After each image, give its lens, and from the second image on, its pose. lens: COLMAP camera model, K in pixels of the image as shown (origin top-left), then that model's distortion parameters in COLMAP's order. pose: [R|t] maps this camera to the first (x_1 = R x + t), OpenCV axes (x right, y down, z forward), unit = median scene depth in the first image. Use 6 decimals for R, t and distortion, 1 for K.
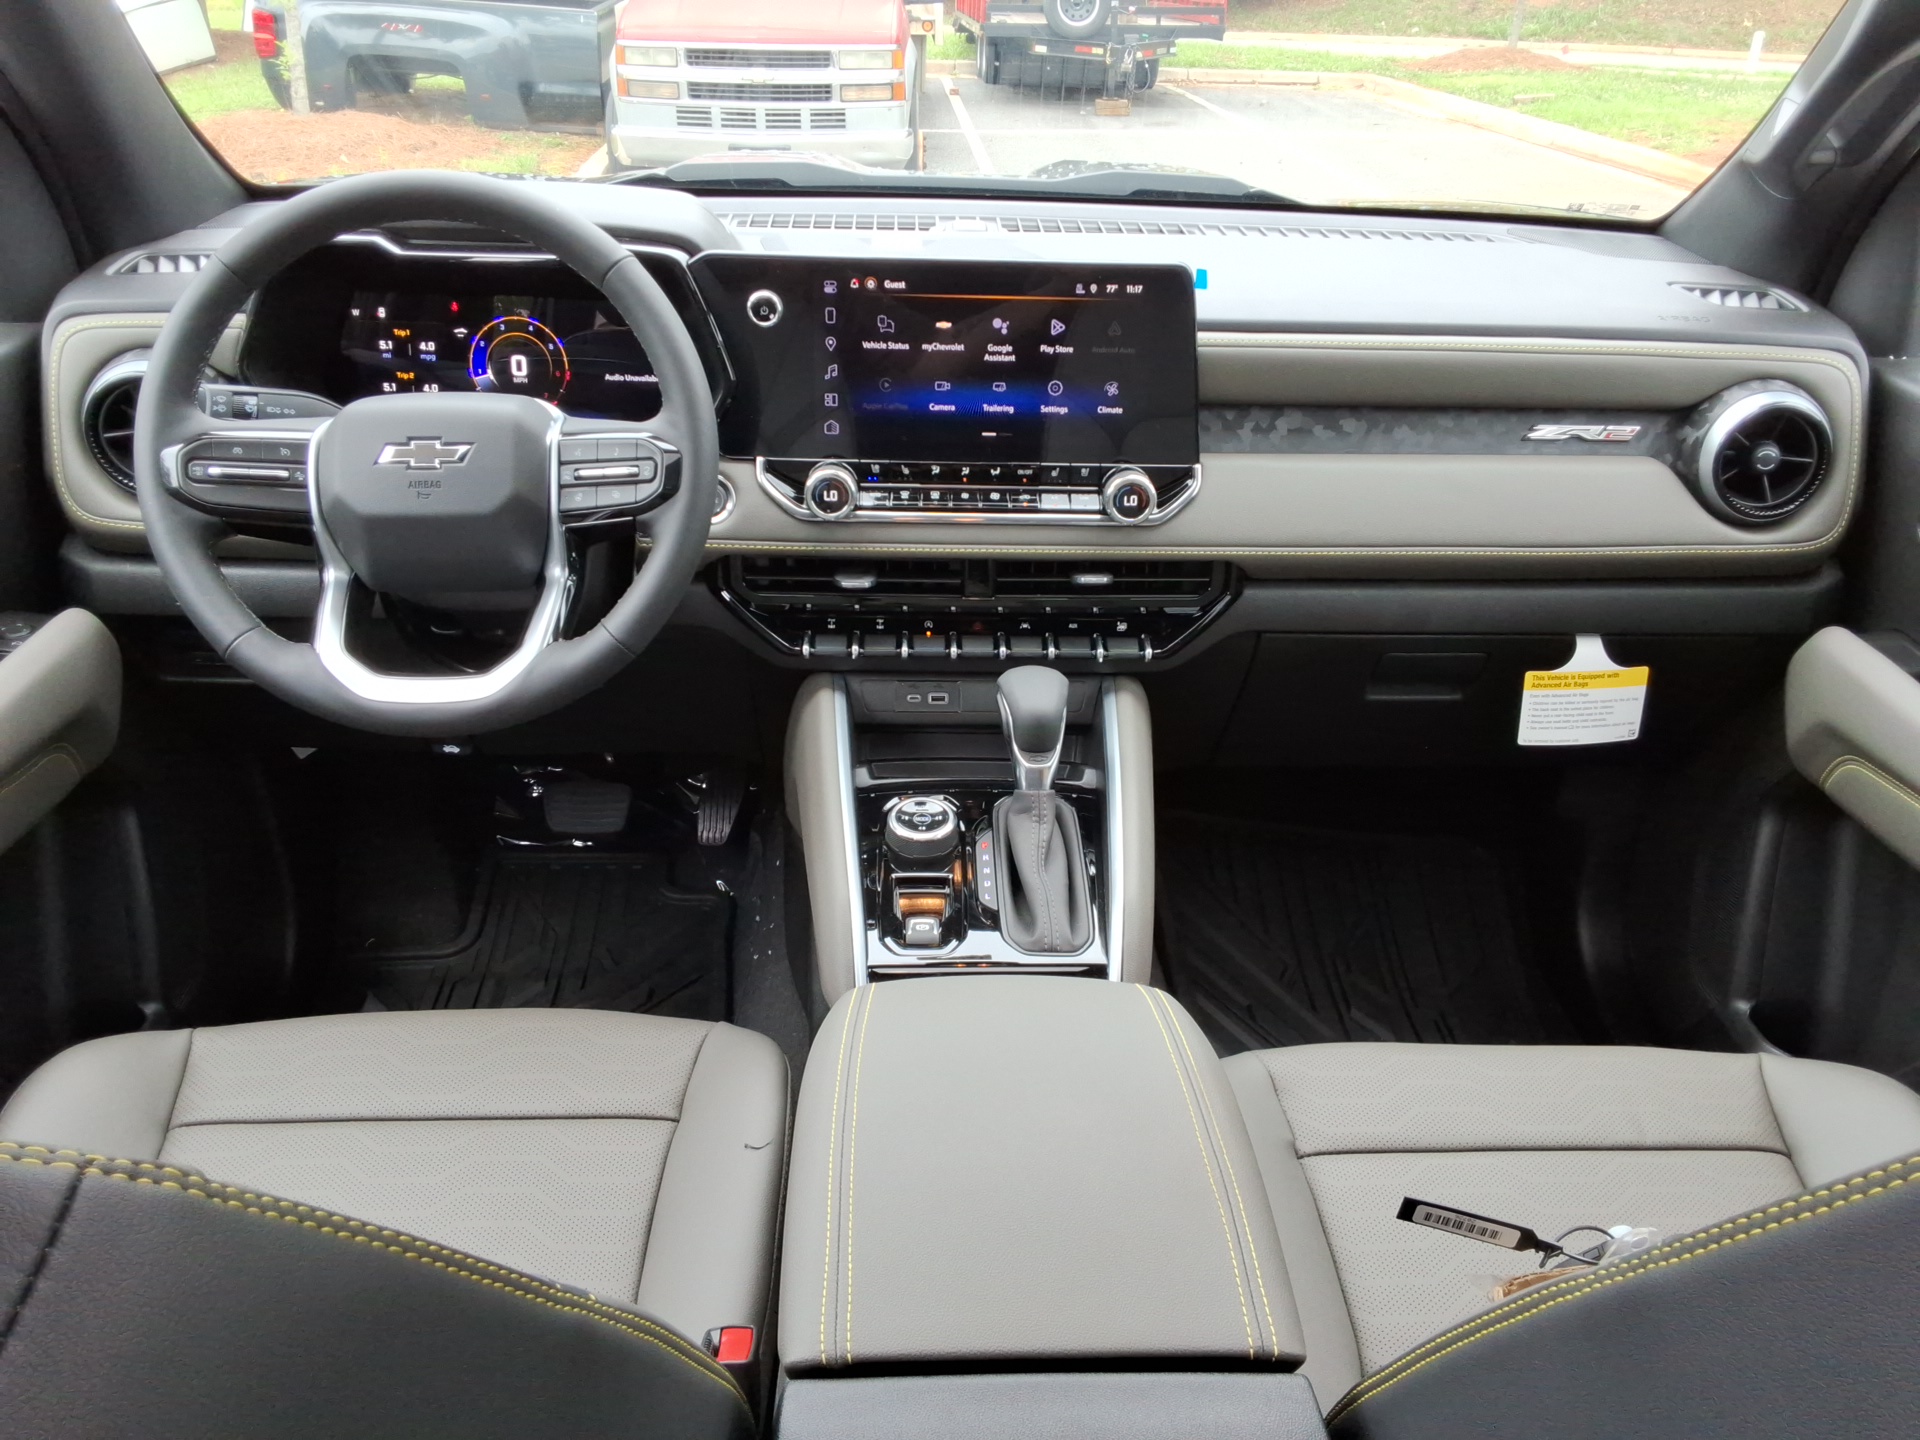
lens RADIAL K [[1518.4, 0, 998.8], [0, 1518.4, 727.5], [0, 0, 1]] dist [0.055295, -0.094276]
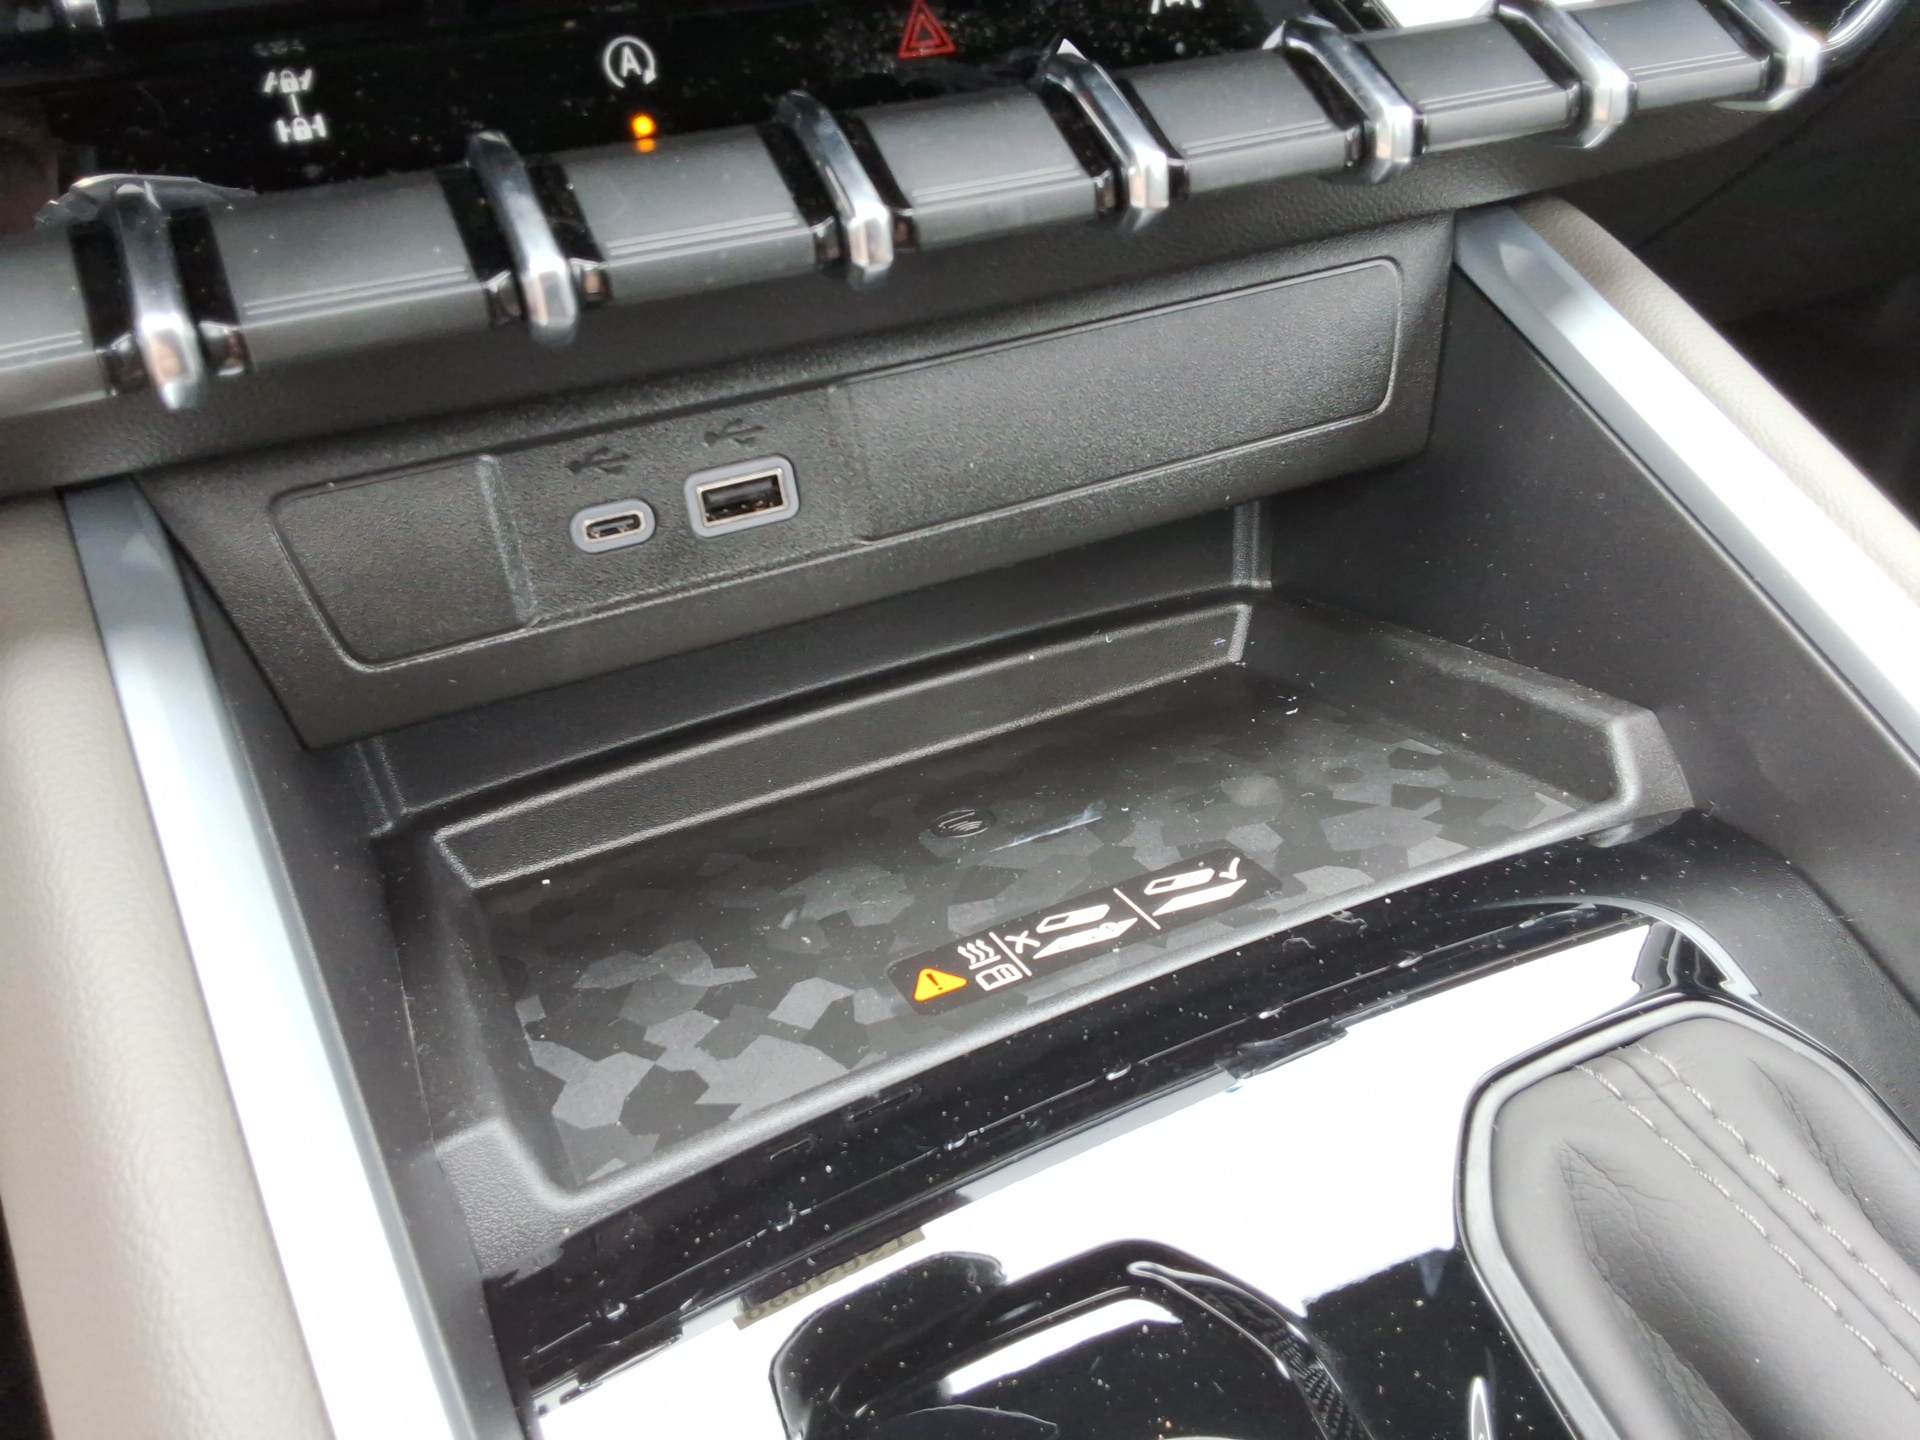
lens RADIAL K [[1615.5, 0, 968.4], [0, 1615.5, 713.2], [0, 0, 1]] dist [0.064197, -0.134779]
pose [[0.922101, -0.257266, 0.289039, -0.081309], [0.153563, 0.928928, 0.336913, -0.058954], [-0.355173, -0.266282, 0.896073, 0.854490]]
